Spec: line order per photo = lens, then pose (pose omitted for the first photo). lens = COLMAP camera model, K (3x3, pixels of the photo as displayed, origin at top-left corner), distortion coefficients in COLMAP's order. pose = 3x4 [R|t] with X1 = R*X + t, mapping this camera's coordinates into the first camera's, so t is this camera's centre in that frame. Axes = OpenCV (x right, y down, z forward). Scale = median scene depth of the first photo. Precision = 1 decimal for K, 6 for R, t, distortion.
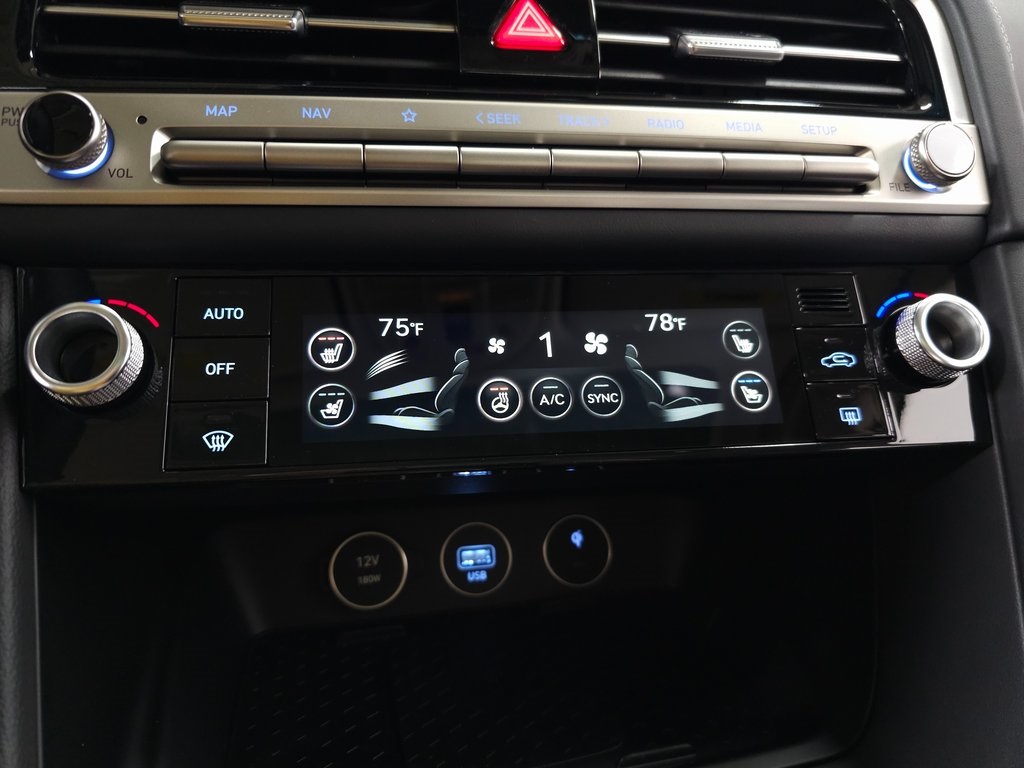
lens RADIAL K [[694.0, 0, 519.1], [0, 694.0, 386.7], [0, 0, 1]] dist [0.045079, -0.051811]
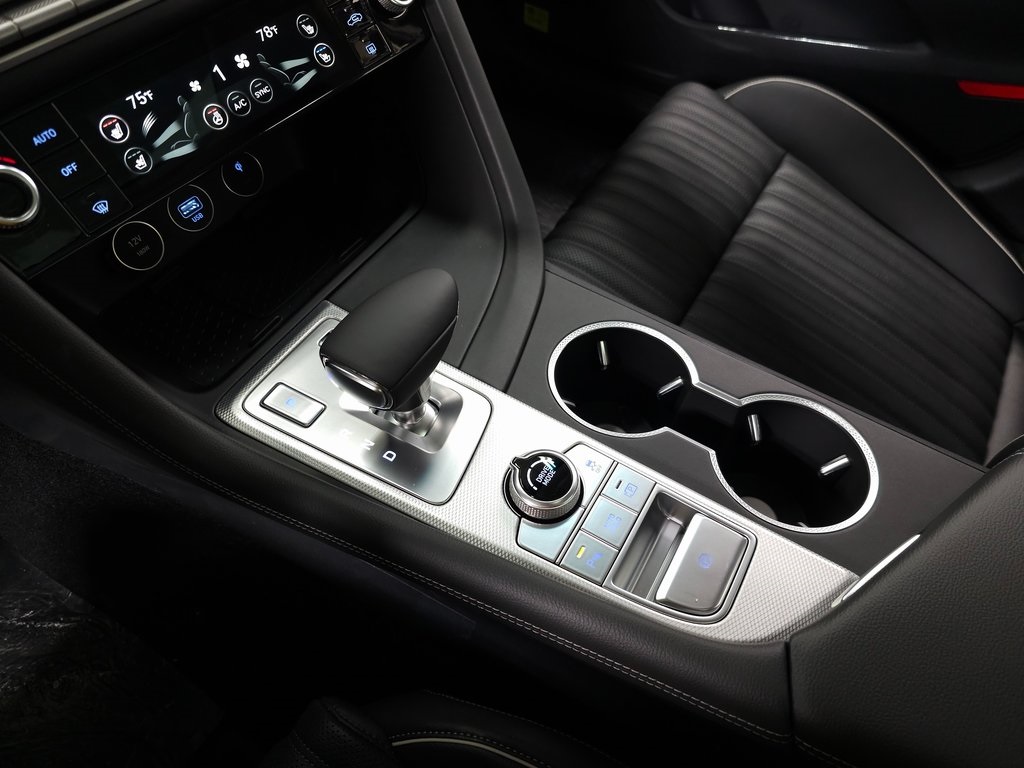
lens RADIAL K [[694.0, 0, 505.2], [0, 694.0, 378.1], [0, 0, 1]] dist [0.045079, -0.051811]
pose [[0.728005, -0.562382, 0.392092, -0.551190], [0.225675, 0.736627, 0.637536, -0.451656], [-0.647364, -0.375644, 0.663183, -0.913663]]
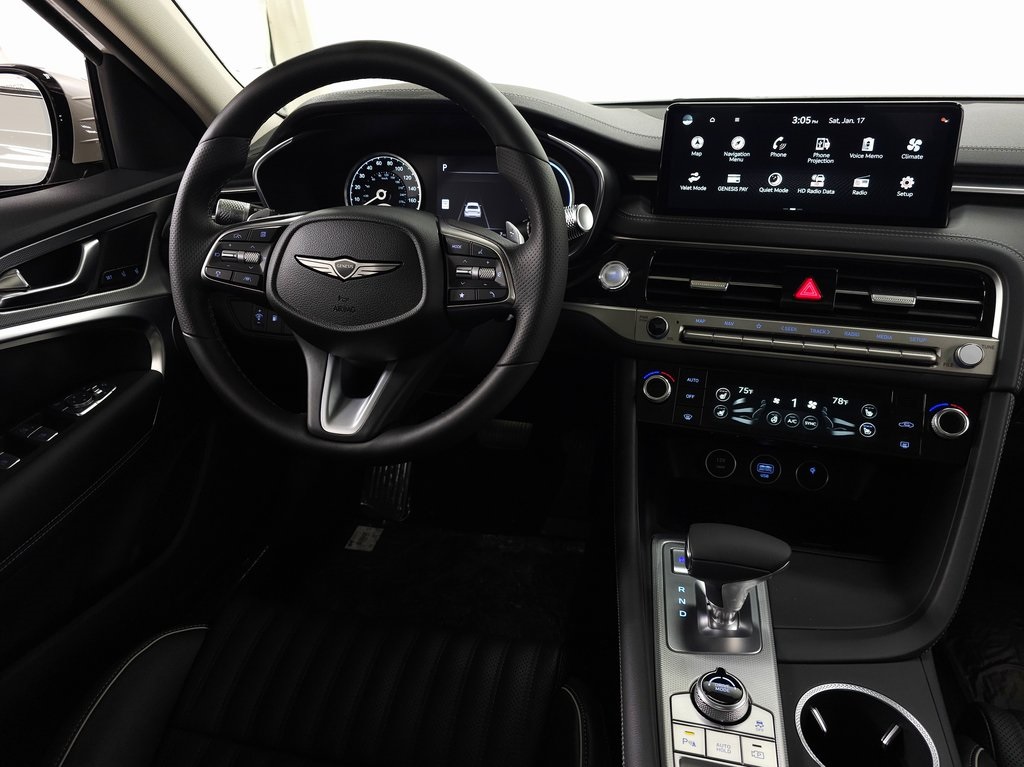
lens RADIAL K [[694.0, 0, 514.5], [0, 694.0, 380.1], [0, 0, 1]] dist [0.045079, -0.051811]
pose [[0.876674, 0.156015, -0.455085, 0.340047], [-0.099756, 0.984347, 0.145290, -0.477795], [0.470629, -0.081975, 0.878515, -2.251005]]
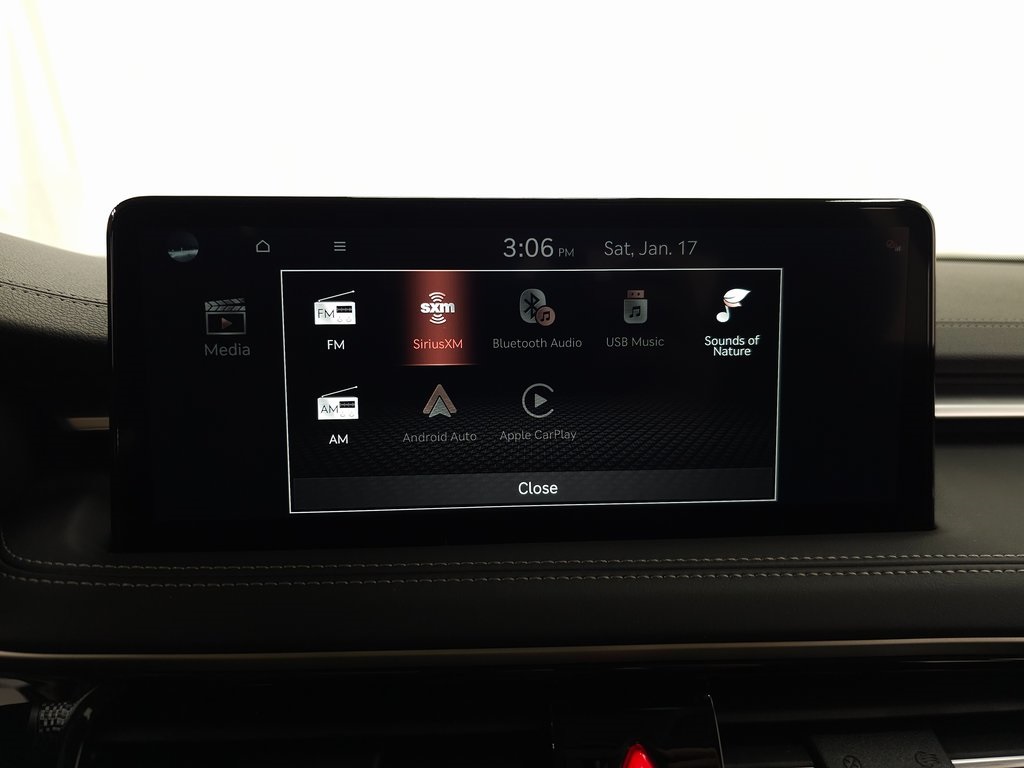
lens RADIAL K [[694.0, 0, 517.2], [0, 694.0, 383.1], [0, 0, 1]] dist [0.045079, -0.051811]
pose [[0.994276, -0.016064, -0.105625, -0.039841], [-0.000123, 0.988459, -0.151487, -0.925291], [0.106840, 0.150633, 0.982800, 0.137530]]
